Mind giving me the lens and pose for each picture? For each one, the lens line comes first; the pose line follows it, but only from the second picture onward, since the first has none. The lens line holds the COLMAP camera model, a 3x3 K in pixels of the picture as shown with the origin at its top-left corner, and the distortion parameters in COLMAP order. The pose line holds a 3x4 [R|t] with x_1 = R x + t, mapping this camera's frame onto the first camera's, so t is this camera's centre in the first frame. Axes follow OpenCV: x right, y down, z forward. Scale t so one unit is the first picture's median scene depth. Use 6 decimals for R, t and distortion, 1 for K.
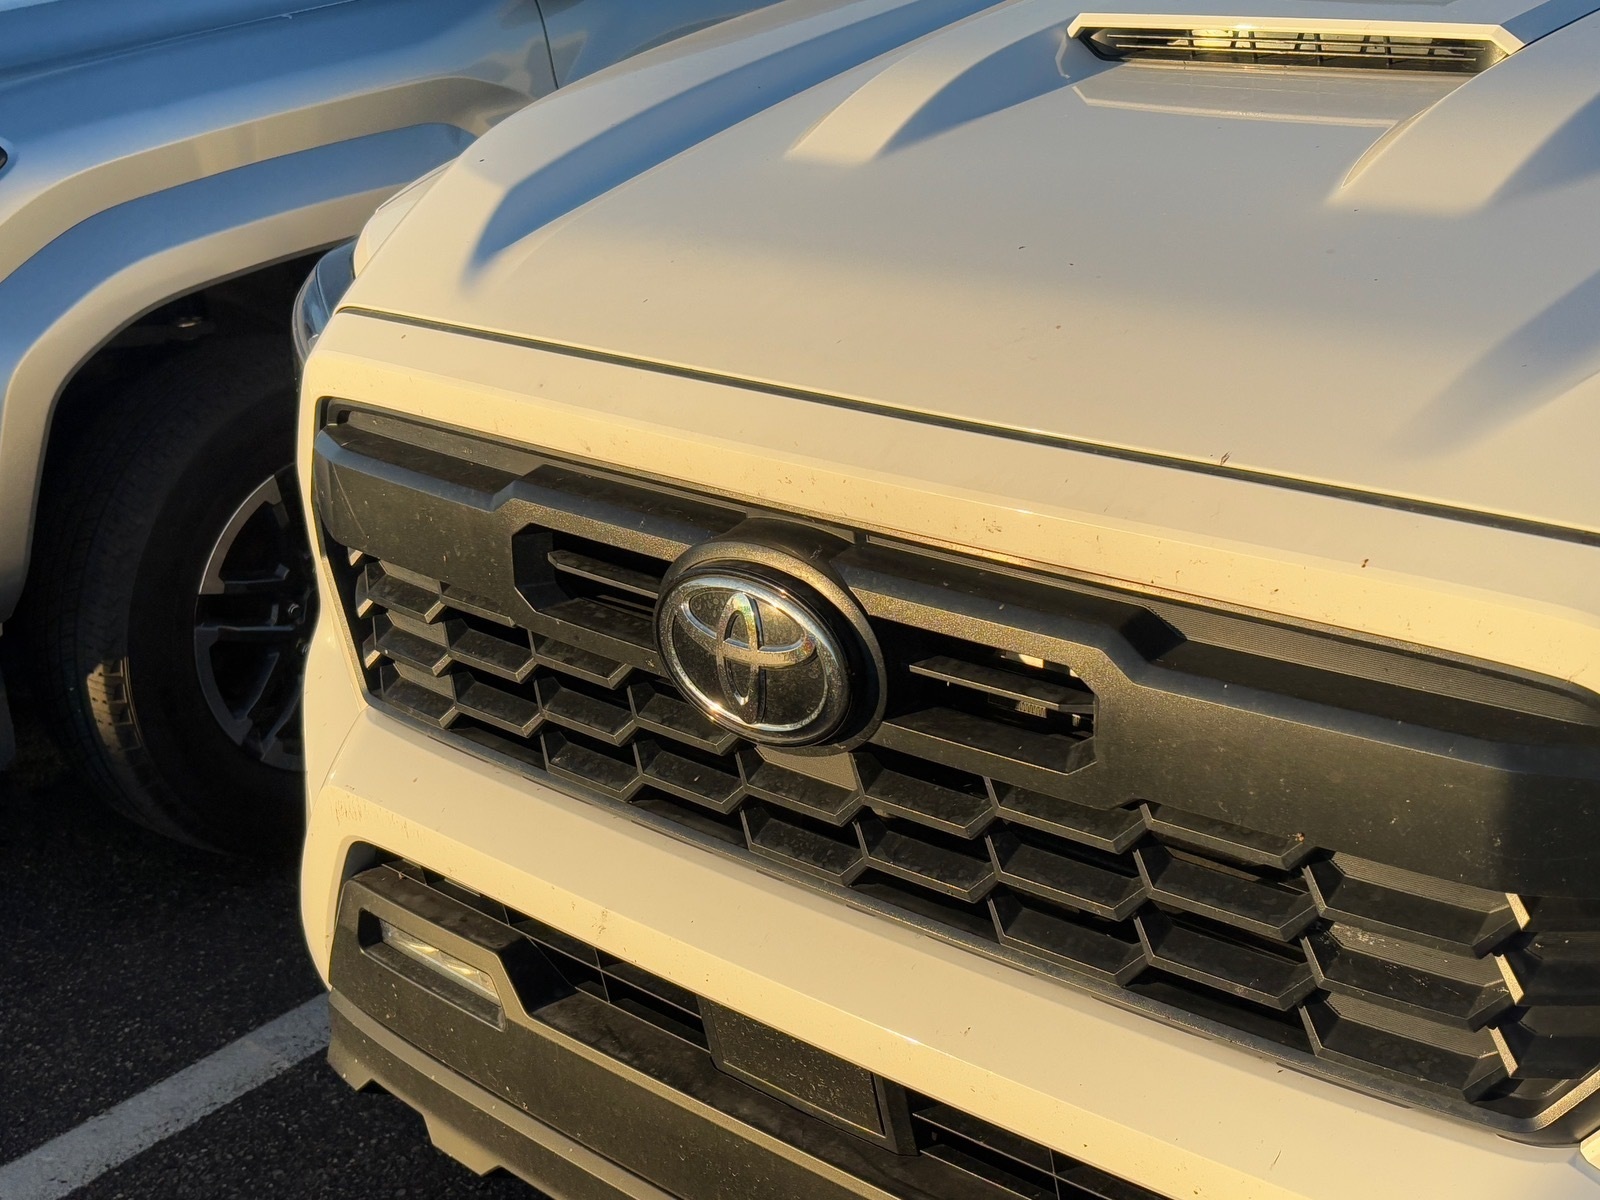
lens RADIAL K [[2031.3, 0, 800.0], [0, 2031.3, 600.0], [0, 0, 1]] dist [0.161050, -0.009981]
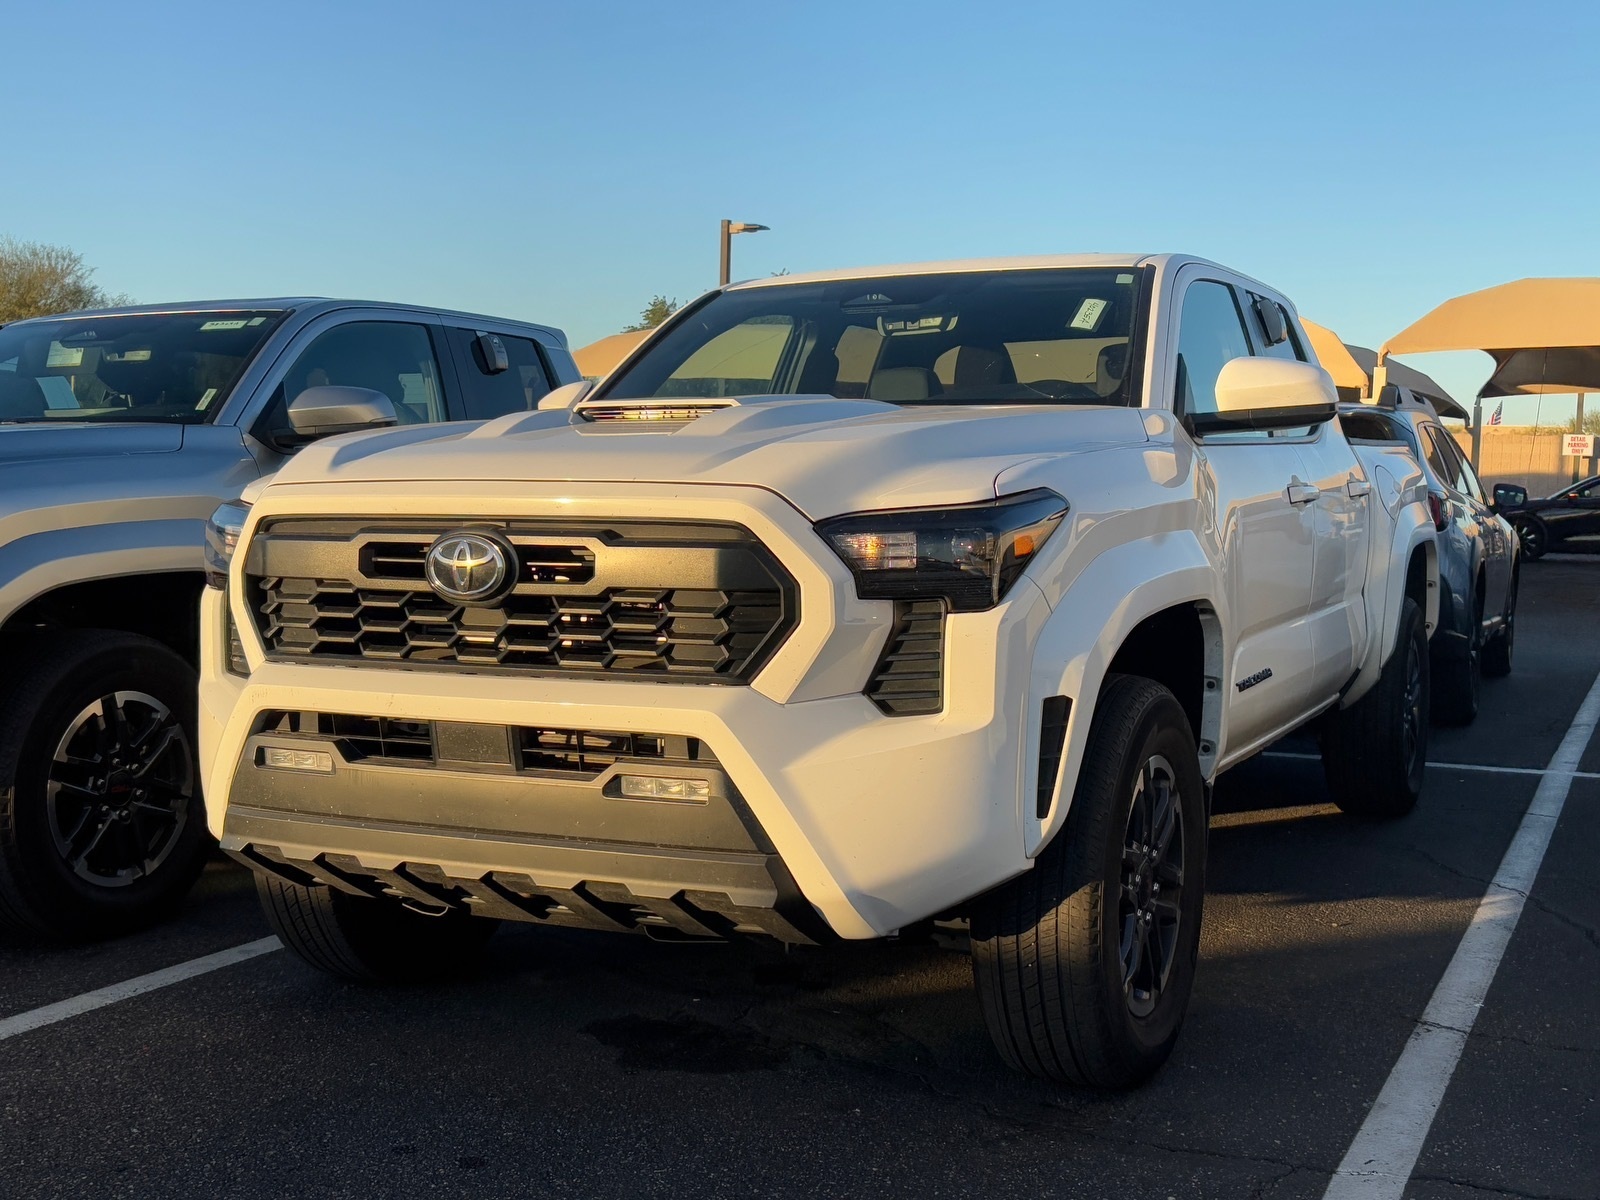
lens RADIAL K [[1807.7, 0, 800.0], [0, 1807.7, 600.0], [0, 0, 1]] dist [0.000004, -0.007870]
pose [[0.961190, 0.043700, 0.272403, -0.199170], [0.049177, 0.944423, -0.325033, 0.694122], [-0.271467, 0.325815, 0.905622, -1.010052]]
